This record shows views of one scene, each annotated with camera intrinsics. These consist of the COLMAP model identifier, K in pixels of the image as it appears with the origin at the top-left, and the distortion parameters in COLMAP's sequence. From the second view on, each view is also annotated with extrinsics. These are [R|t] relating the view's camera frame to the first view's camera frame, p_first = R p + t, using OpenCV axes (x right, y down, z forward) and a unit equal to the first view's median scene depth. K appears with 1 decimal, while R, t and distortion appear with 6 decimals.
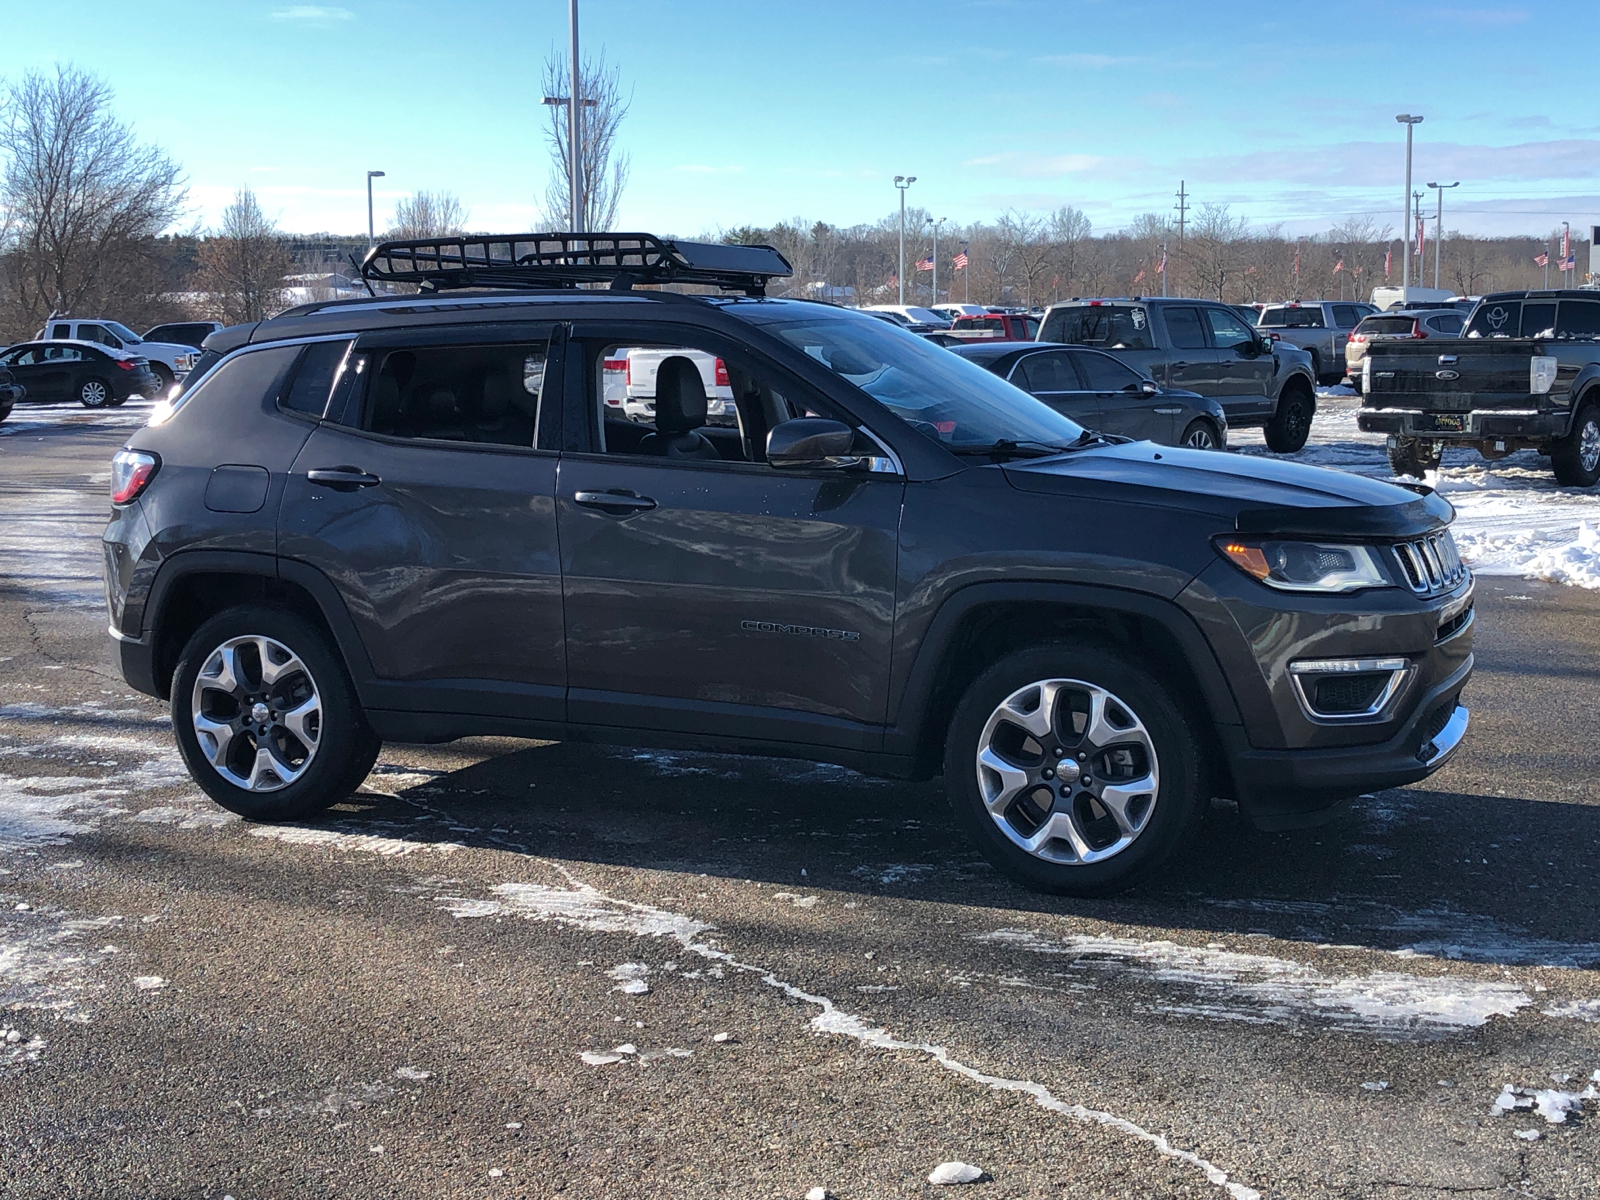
lens RADIAL K [[2107.1, 0, 791.9], [0, 2107.1, 550.6], [0, 0, 1]] dist [0.191993, -0.713983]
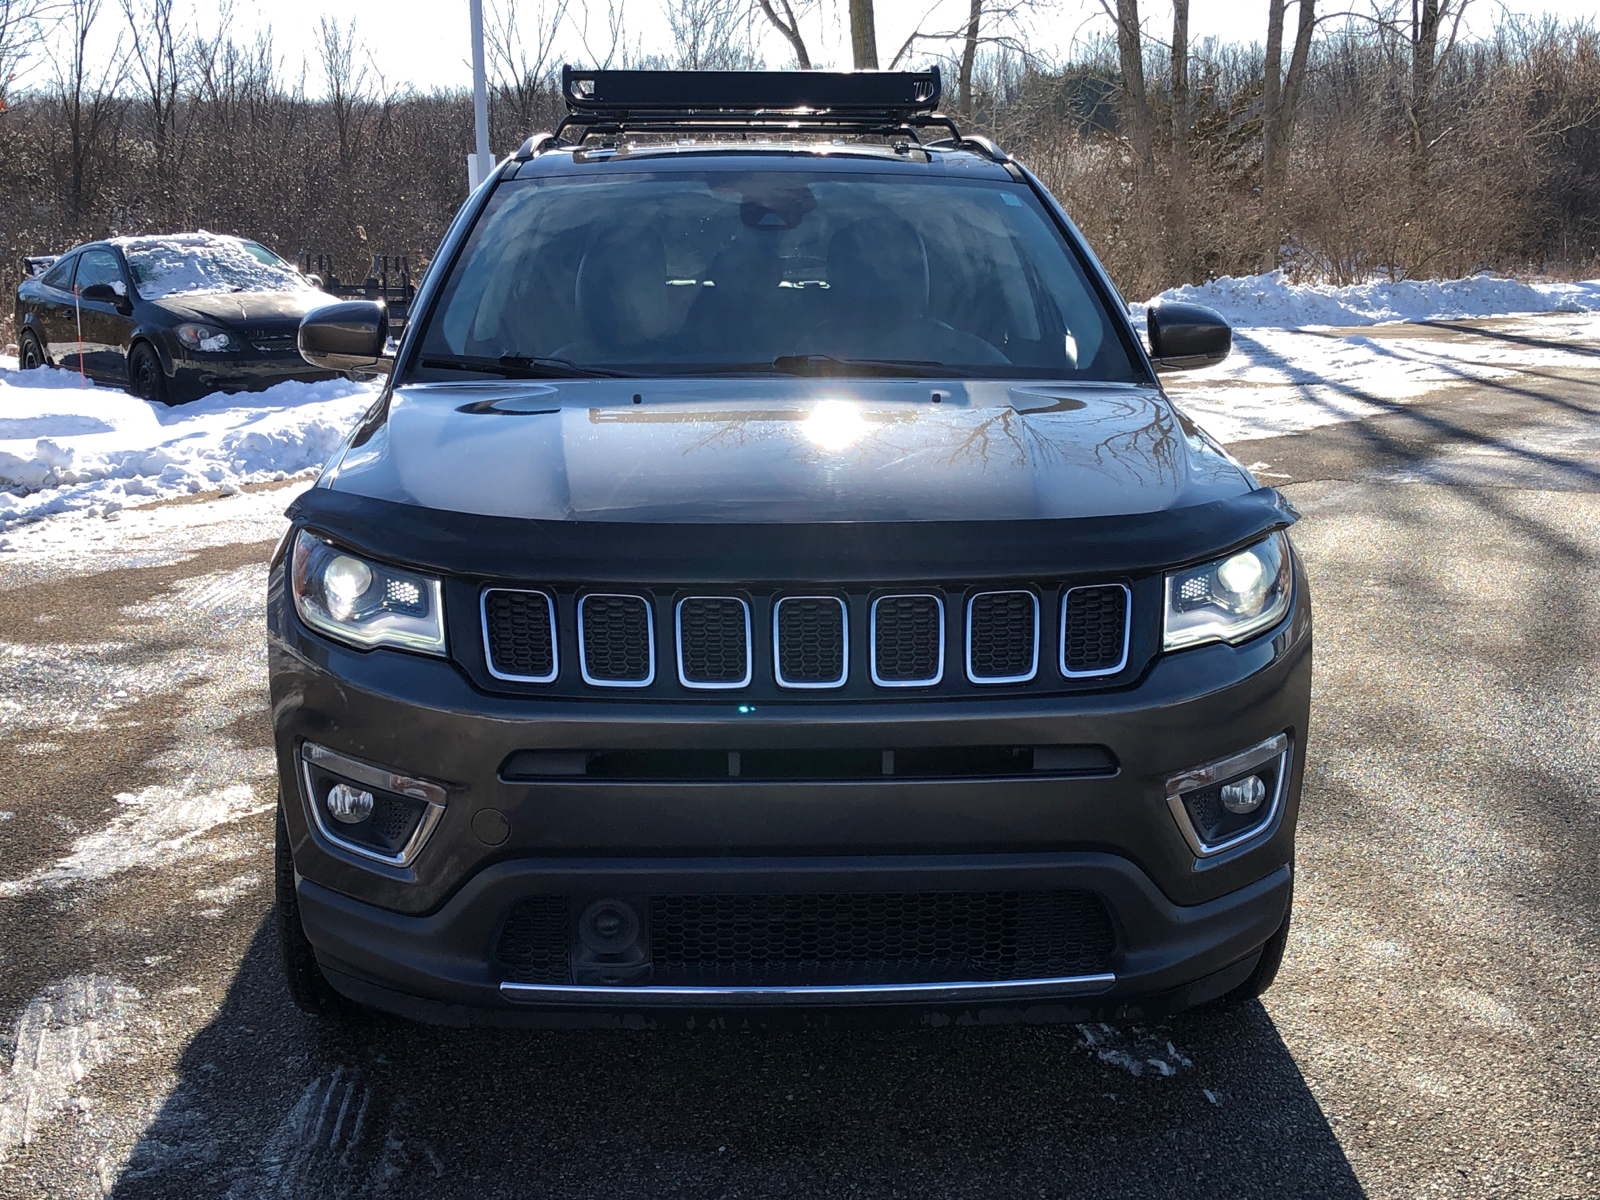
lens RADIAL K [[2107.1, 0, 791.9], [0, 2107.1, 550.6], [0, 0, 1]] dist [0.191993, -0.713983]
pose [[0.444059, 0.157438, -0.882057, 0.807505], [-0.088558, 0.987333, 0.131646, -0.093445], [0.891610, 0.019654, 0.452377, 0.811377]]
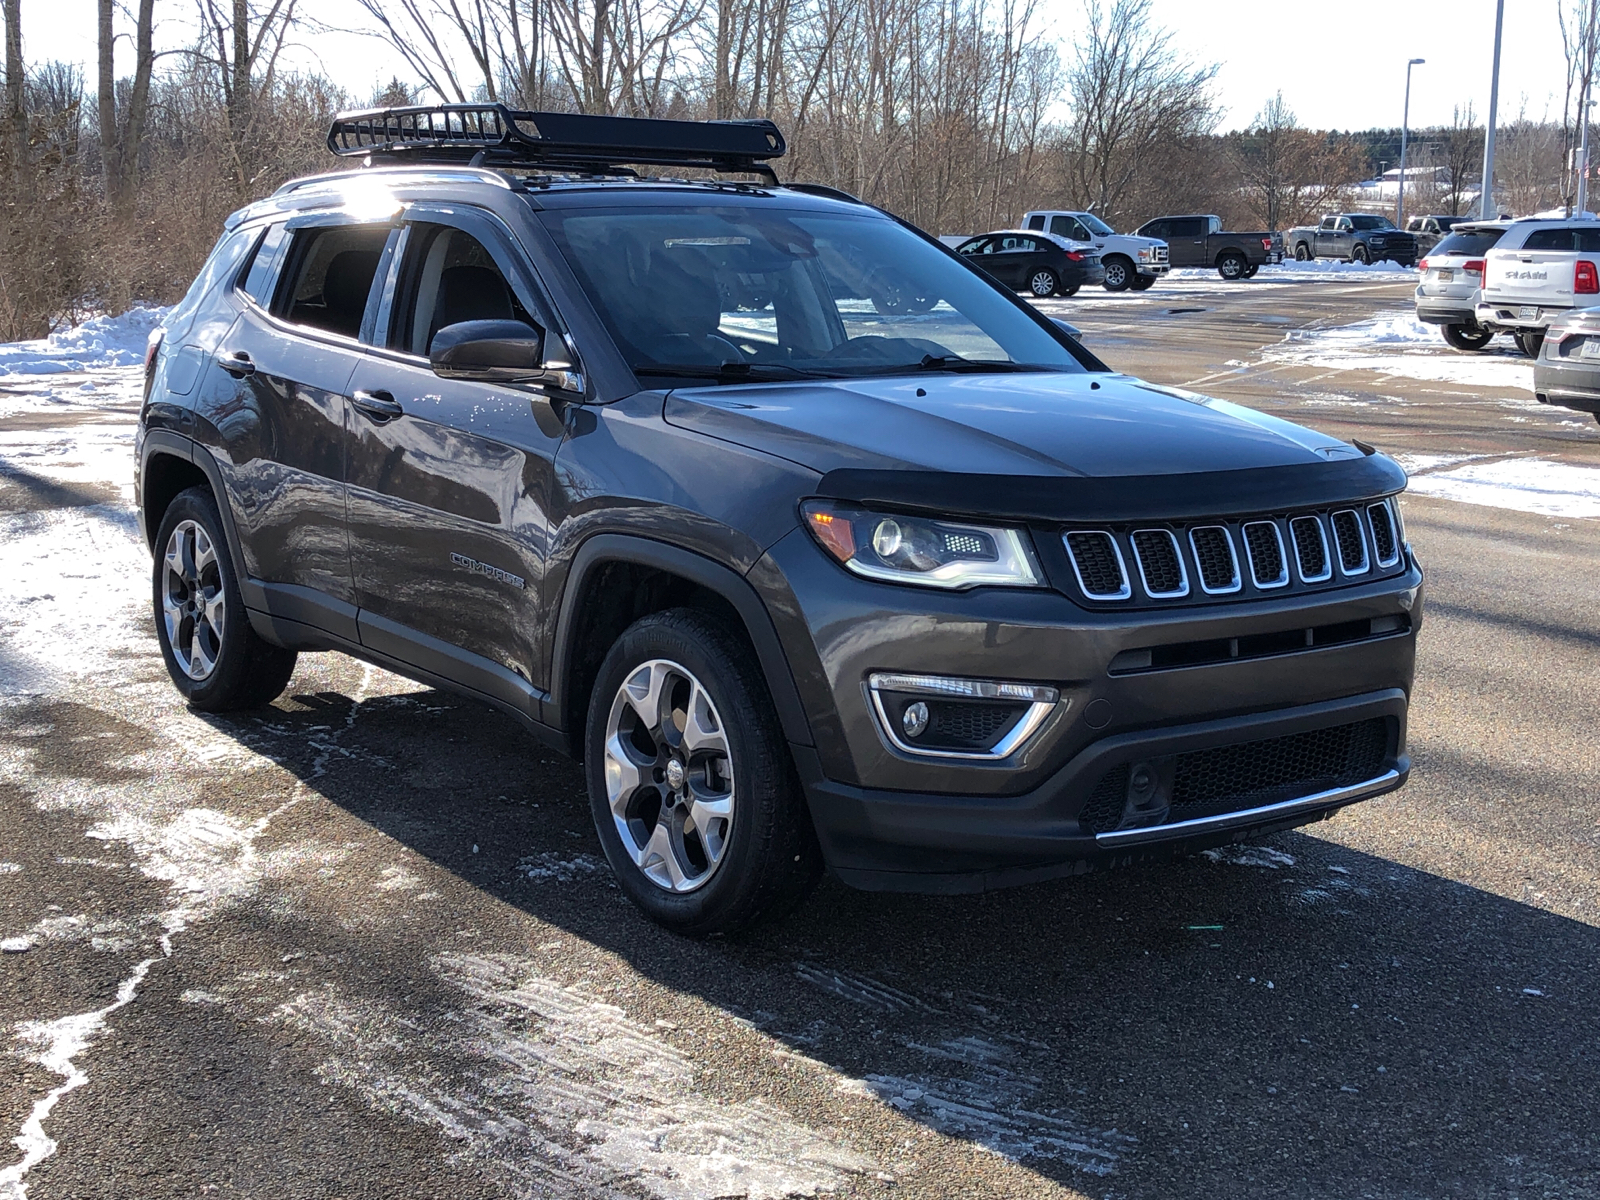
lens RADIAL K [[2107.1, 0, 791.9], [0, 2107.1, 550.6], [0, 0, 1]] dist [0.191993, -0.713983]
pose [[0.874834, 0.094260, -0.475164, 0.541062], [-0.071074, 0.995247, 0.066576, -0.037590], [0.479181, -0.024471, 0.877375, 0.317191]]
